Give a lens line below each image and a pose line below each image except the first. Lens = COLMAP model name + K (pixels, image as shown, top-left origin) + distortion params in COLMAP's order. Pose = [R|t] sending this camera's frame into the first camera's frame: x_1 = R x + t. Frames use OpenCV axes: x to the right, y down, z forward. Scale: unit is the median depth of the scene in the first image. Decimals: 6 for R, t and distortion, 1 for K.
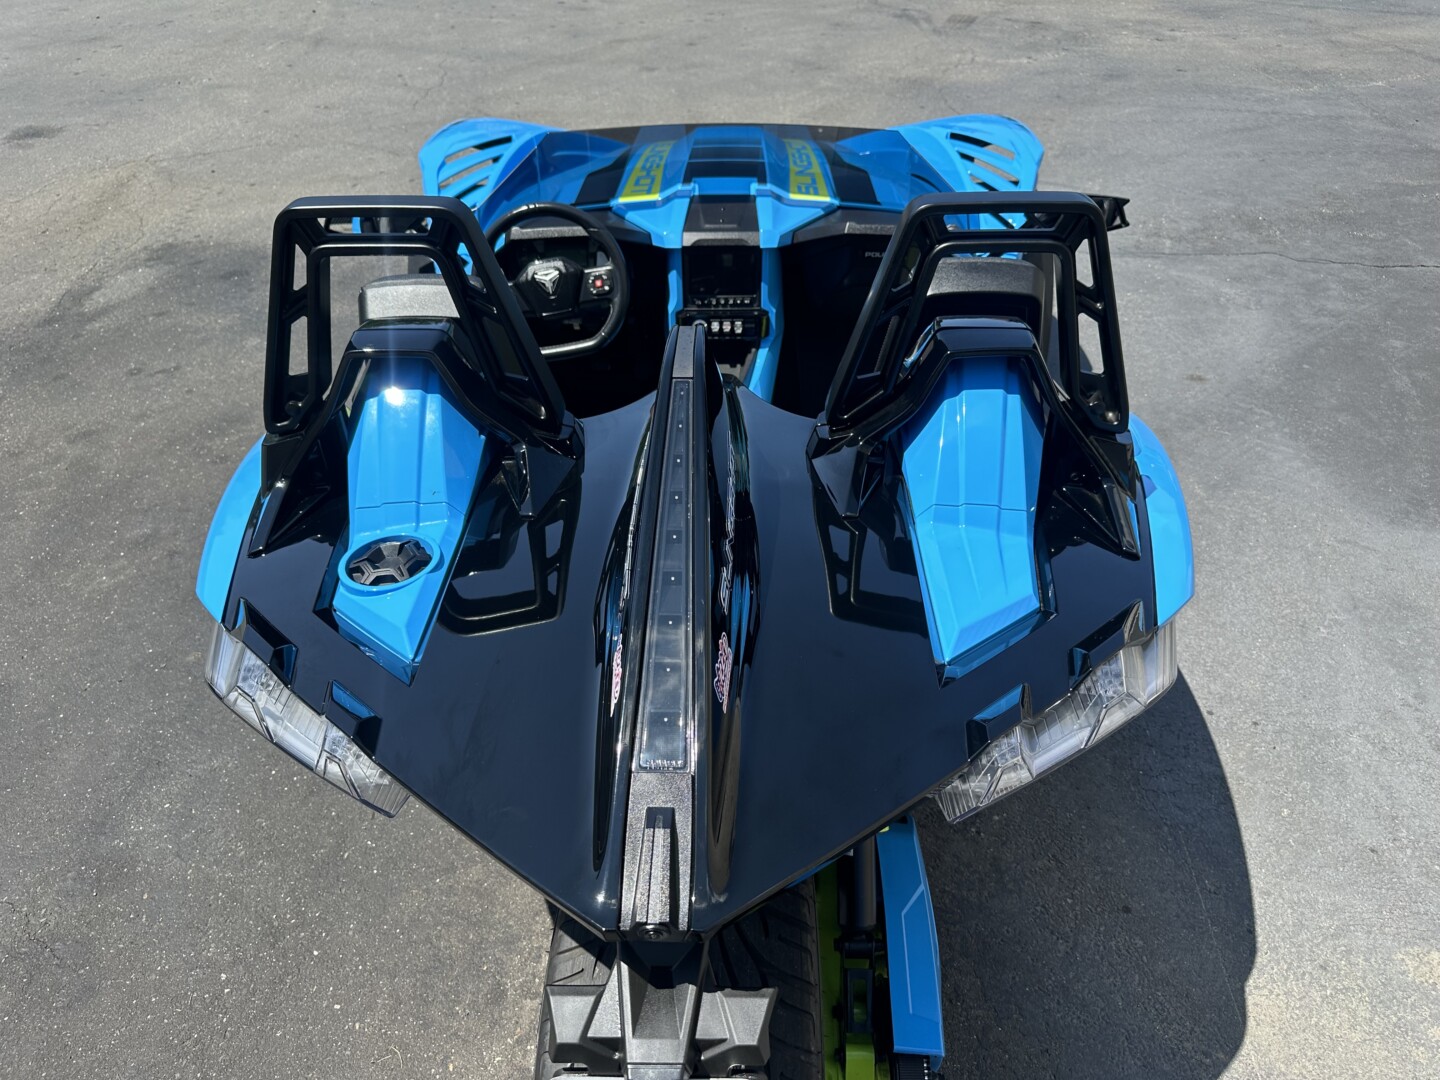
lens RADIAL K [[1028.6, 0, 727.9], [0, 1028.6, 538.3], [0, 0, 1]] dist [0.004031, -0.011767]
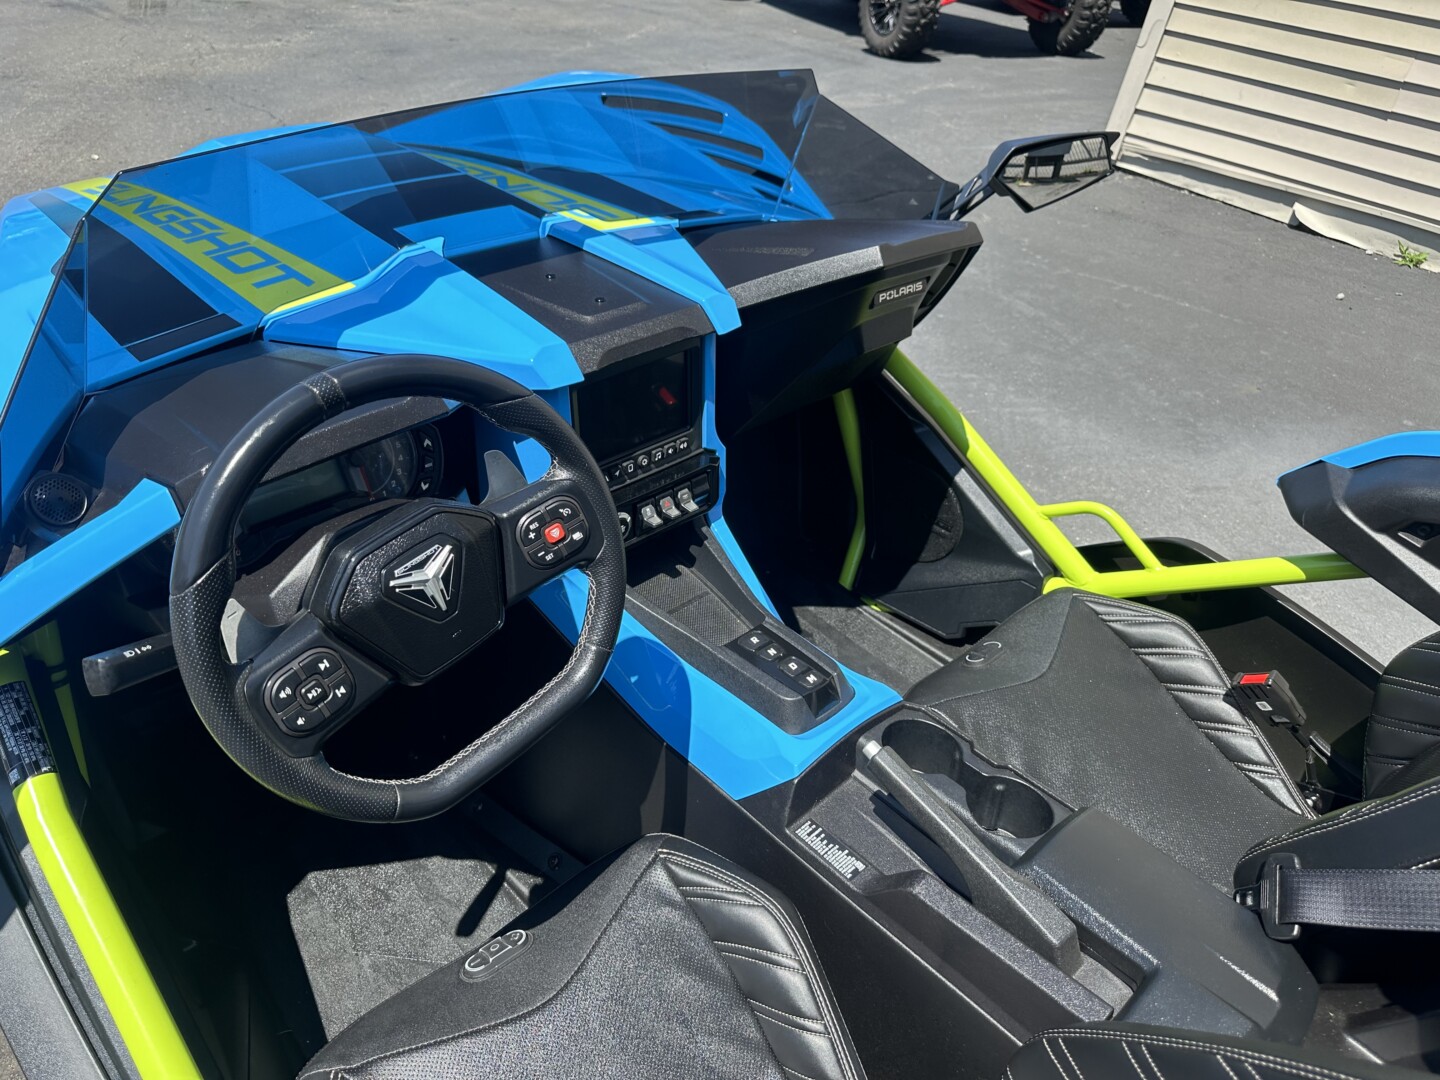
lens RADIAL K [[1028.6, 0, 719.9], [0, 1028.6, 540.8], [0, 0, 1]] dist [0.004031, -0.011767]
pose [[0.720850, -0.361688, 0.591233, -0.320152], [0.360054, 0.924320, 0.126466, -0.286824], [-0.592230, 0.121713, 0.796523, 0.713742]]
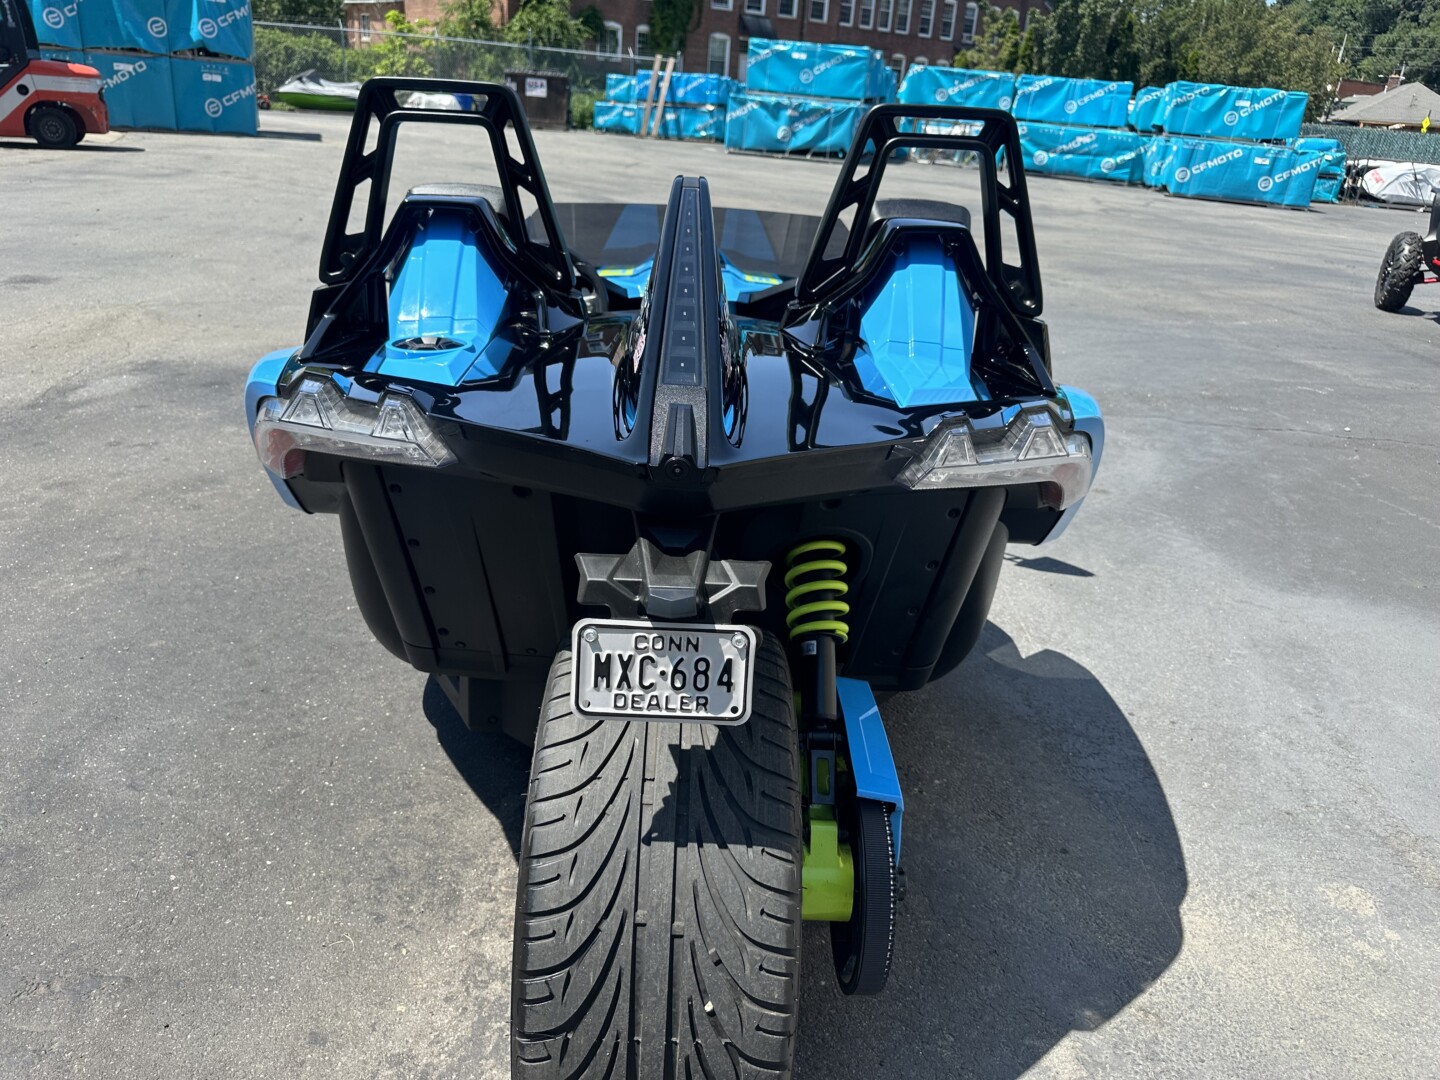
lens RADIAL K [[1028.6, 0, 711.6], [0, 1028.6, 545.2], [0, 0, 1]] dist [0.004031, -0.011767]
pose [[0.997584, 0.042199, 0.055178, -0.036881], [-0.027962, 0.971075, -0.237131, 0.294888], [-0.063588, 0.235015, 0.969909, -0.057804]]
